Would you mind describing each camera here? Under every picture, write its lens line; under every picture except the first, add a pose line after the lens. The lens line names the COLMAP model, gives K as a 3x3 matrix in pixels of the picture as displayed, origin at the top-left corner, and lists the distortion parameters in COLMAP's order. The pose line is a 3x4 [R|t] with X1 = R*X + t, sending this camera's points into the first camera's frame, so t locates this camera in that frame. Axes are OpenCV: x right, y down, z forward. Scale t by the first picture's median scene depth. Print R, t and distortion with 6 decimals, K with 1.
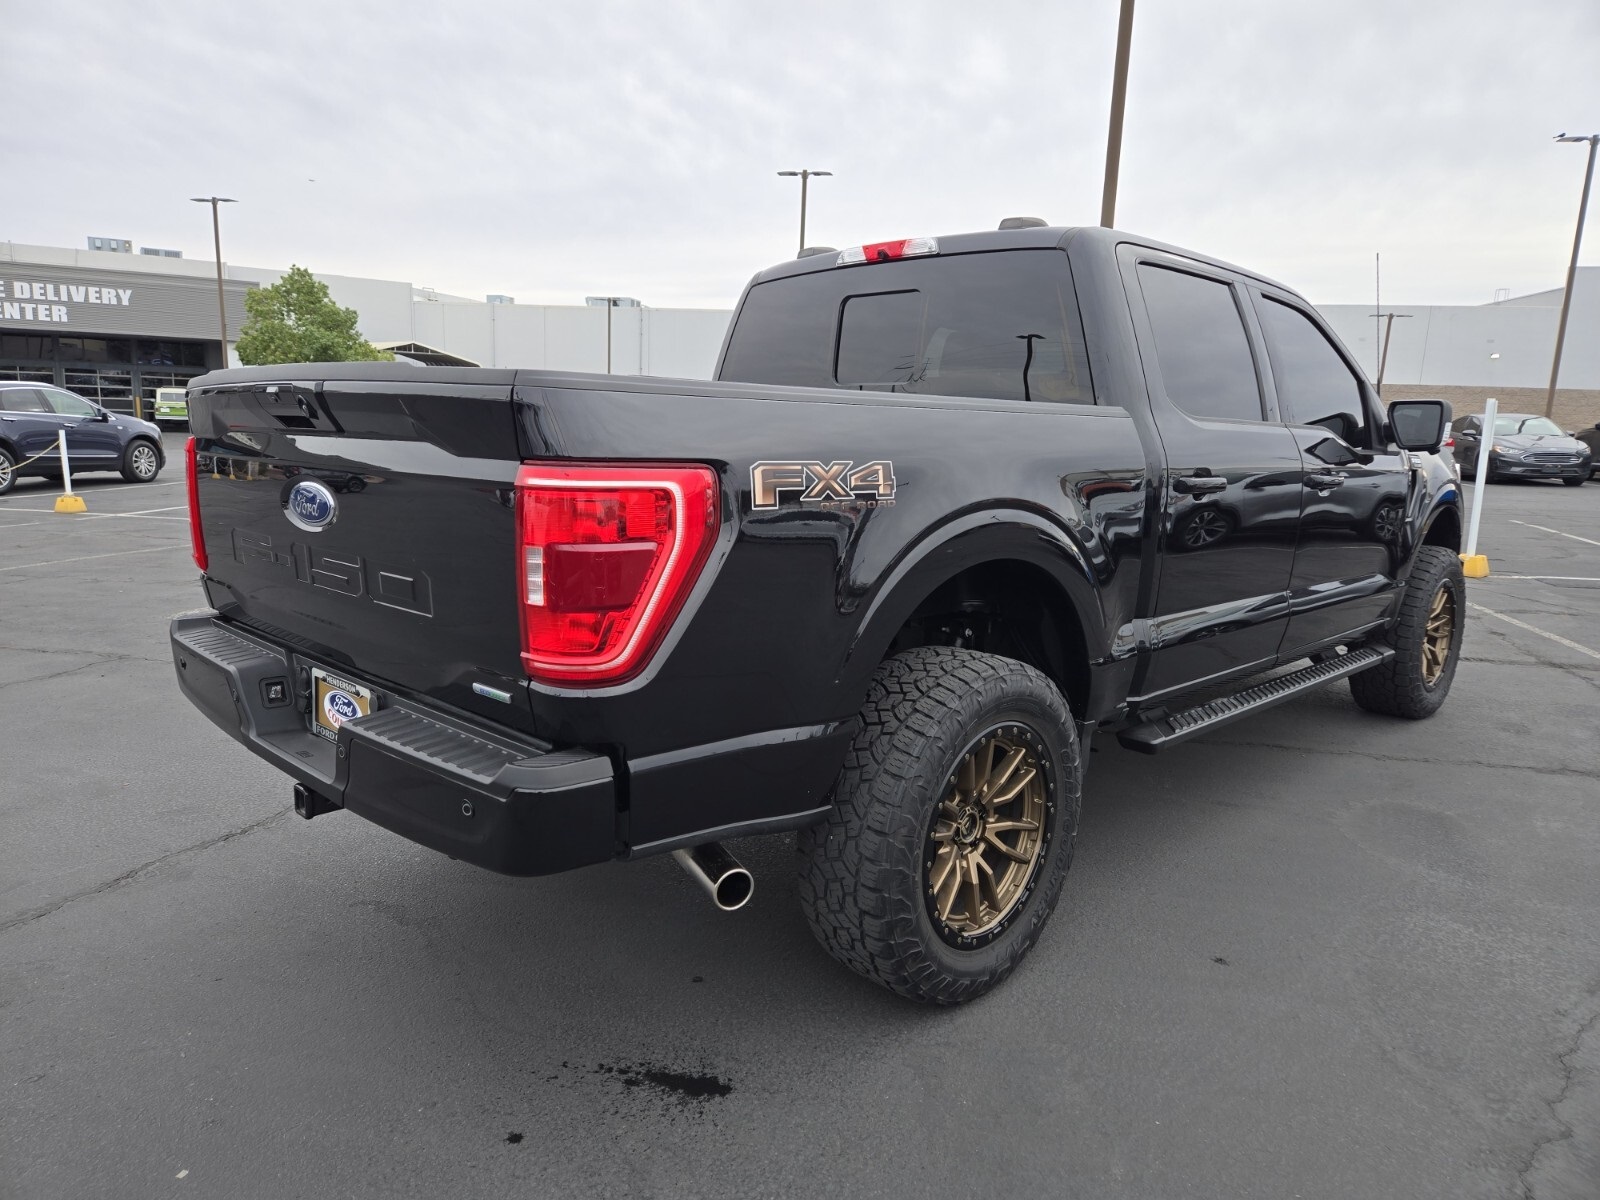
lens RADIAL K [[1122.4, 0, 795.0], [0, 1122.4, 608.1], [0, 0, 1]] dist [0.082631, -0.064802]
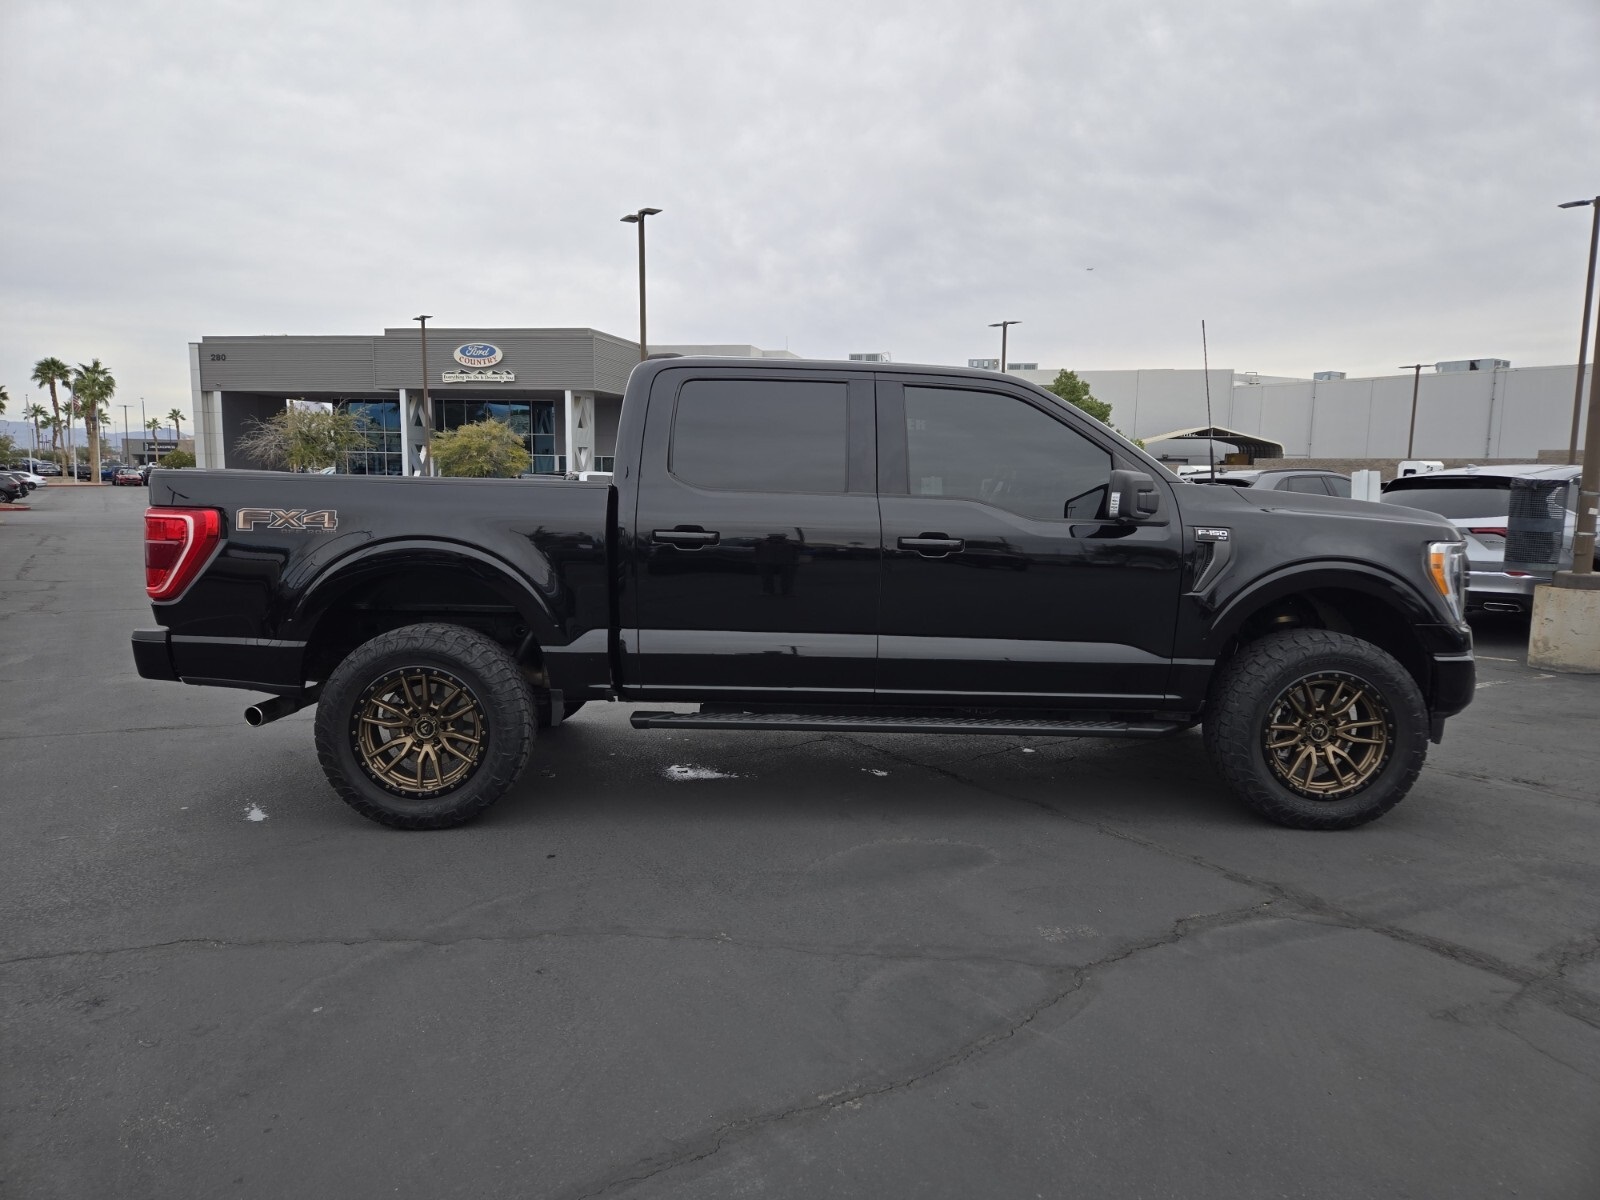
lens RADIAL K [[1122.4, 0, 795.0], [0, 1122.4, 608.1], [0, 0, 1]] dist [0.082631, -0.064802]
pose [[0.697380, 0.065201, -0.713730, 0.207710], [-0.115503, 0.993060, -0.022139, -0.001412], [0.707333, 0.097877, 0.700071, 0.022399]]
